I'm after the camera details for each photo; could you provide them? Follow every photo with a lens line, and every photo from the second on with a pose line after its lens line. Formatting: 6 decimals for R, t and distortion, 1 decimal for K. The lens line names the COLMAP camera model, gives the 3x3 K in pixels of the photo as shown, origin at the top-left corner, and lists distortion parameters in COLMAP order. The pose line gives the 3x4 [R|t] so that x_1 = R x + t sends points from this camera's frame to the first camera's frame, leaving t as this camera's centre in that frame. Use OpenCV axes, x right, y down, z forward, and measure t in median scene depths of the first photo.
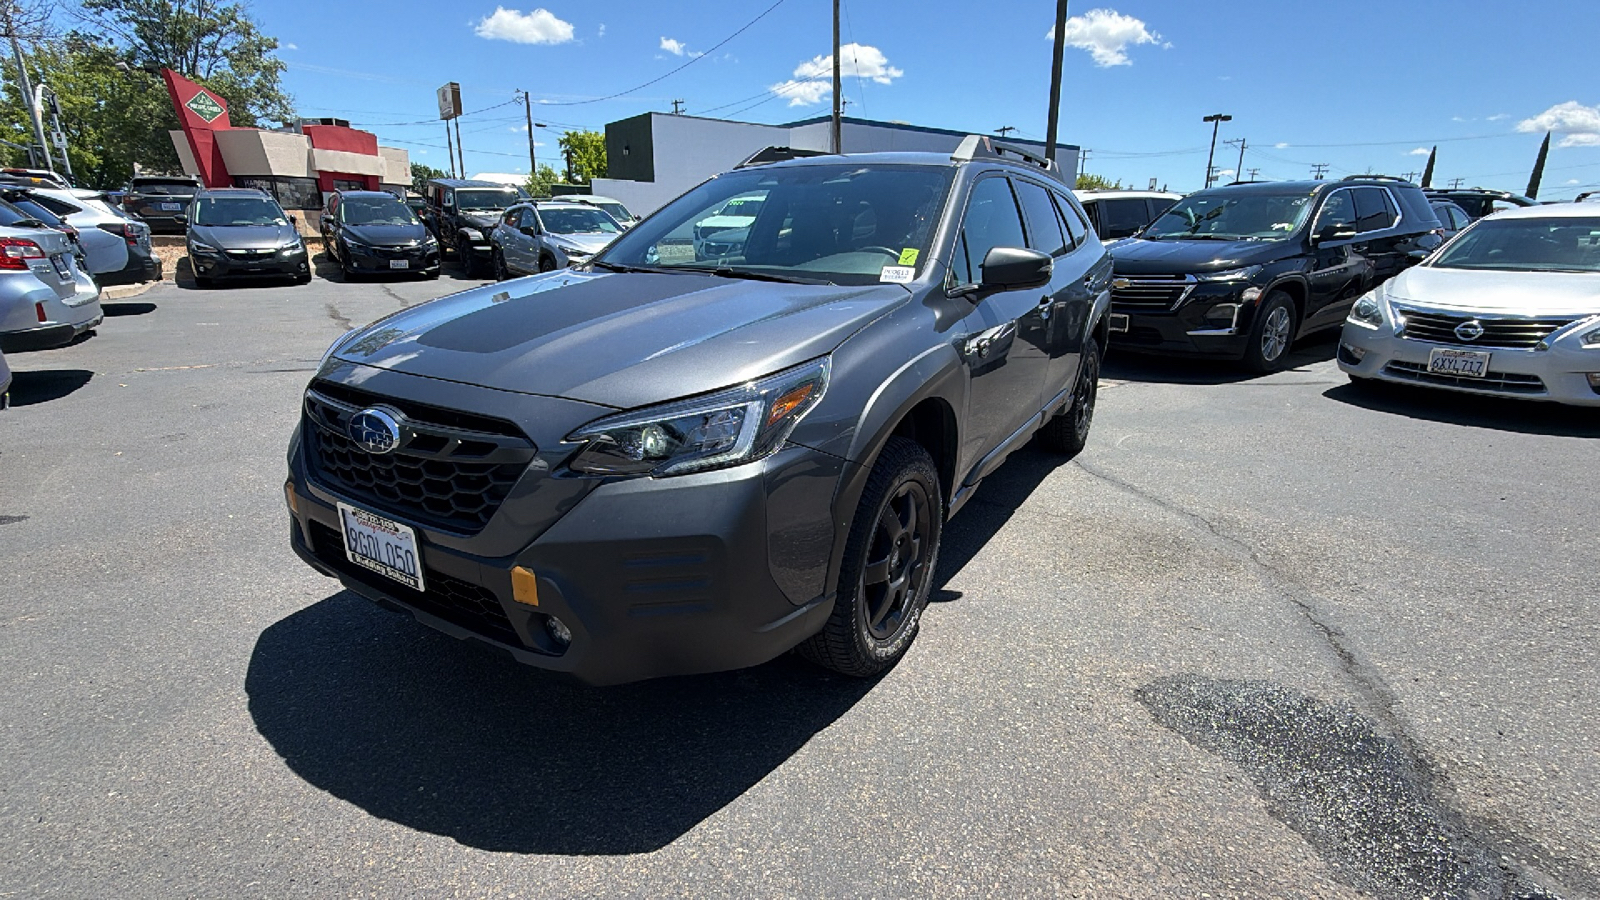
lens RADIAL K [[727.9, 0, 795.1], [0, 727.9, 452.5], [0, 0, 1]] dist [-0.001000, -0.000554]
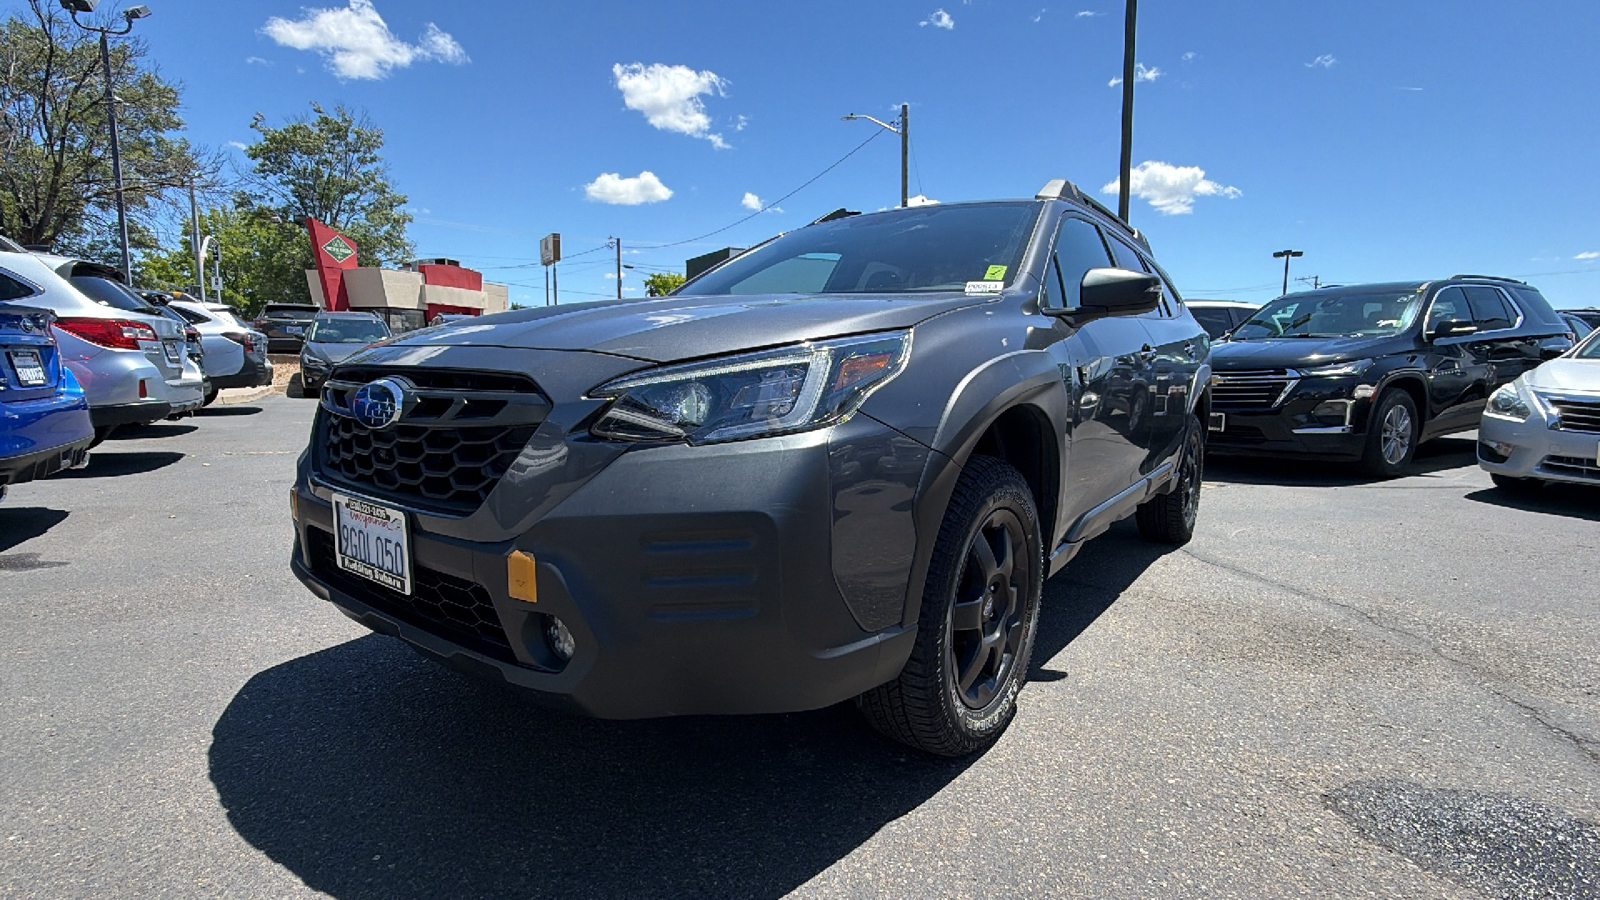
lens RADIAL K [[727.9, 0, 795.1], [0, 727.9, 452.5], [0, 0, 1]] dist [-0.001000, -0.000554]
pose [[0.995742, 0.014188, -0.091081, -0.002254], [-0.030139, 0.983889, -0.176223, 0.057644], [0.087114, 0.178218, 0.980127, 0.072451]]
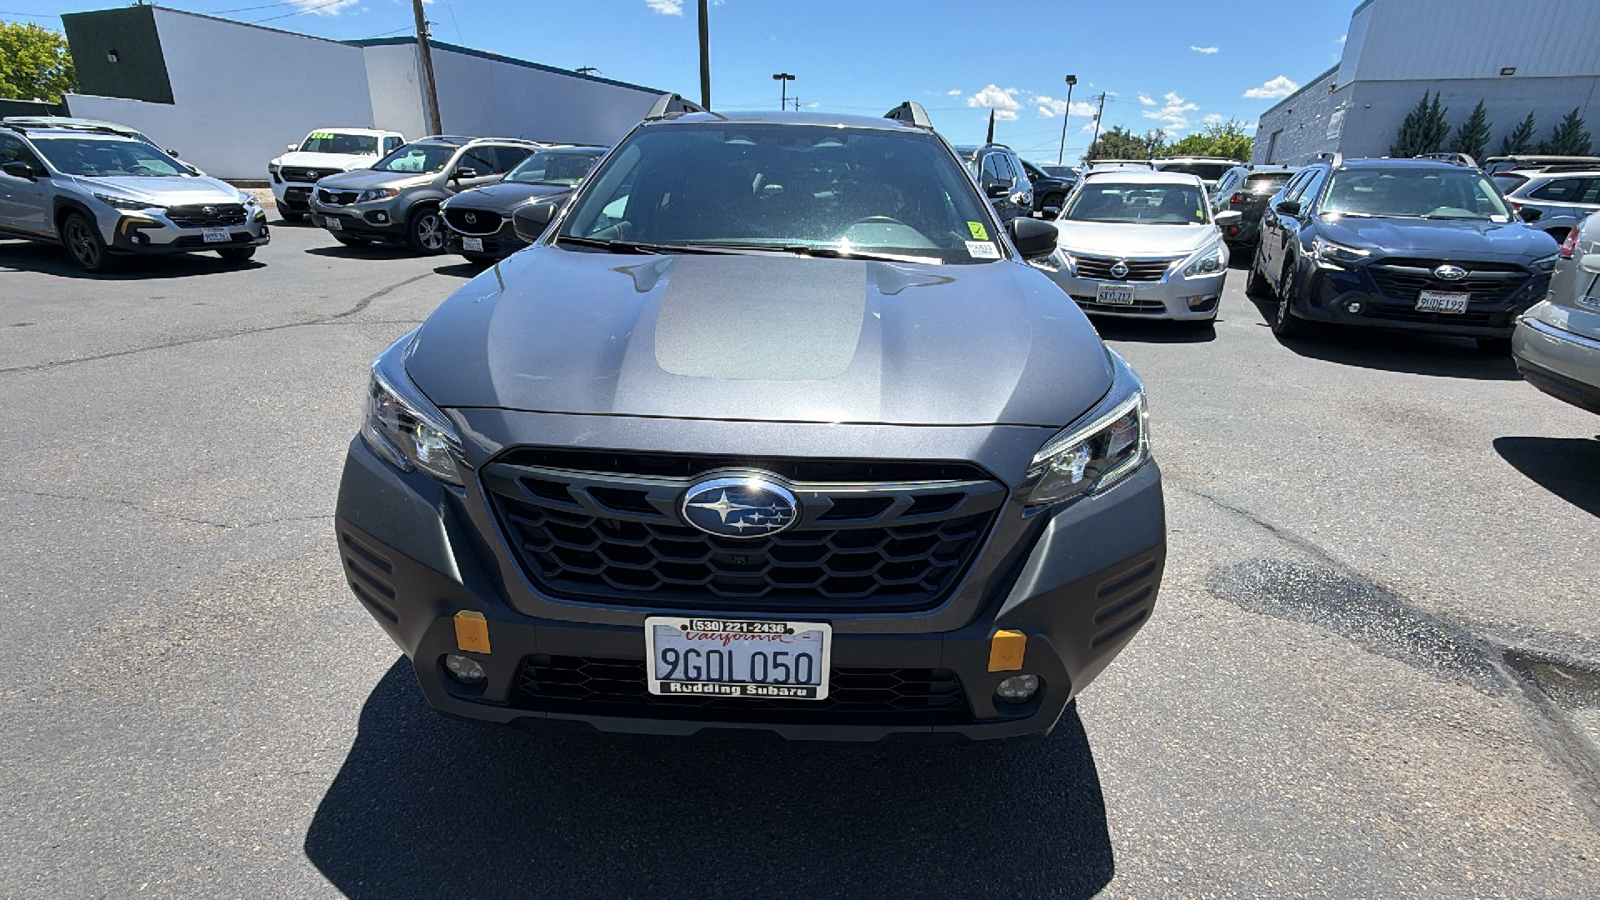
lens RADIAL K [[731.3, 0, 800.0], [0, 731.3, 450.0], [0, 0, 1]] dist [-0.000948, -0.000099]
pose [[0.858360, -0.161740, 0.486886, -0.302924], [0.130895, 0.986640, 0.096993, -0.051001], [-0.496069, -0.019524, 0.868063, 0.122691]]
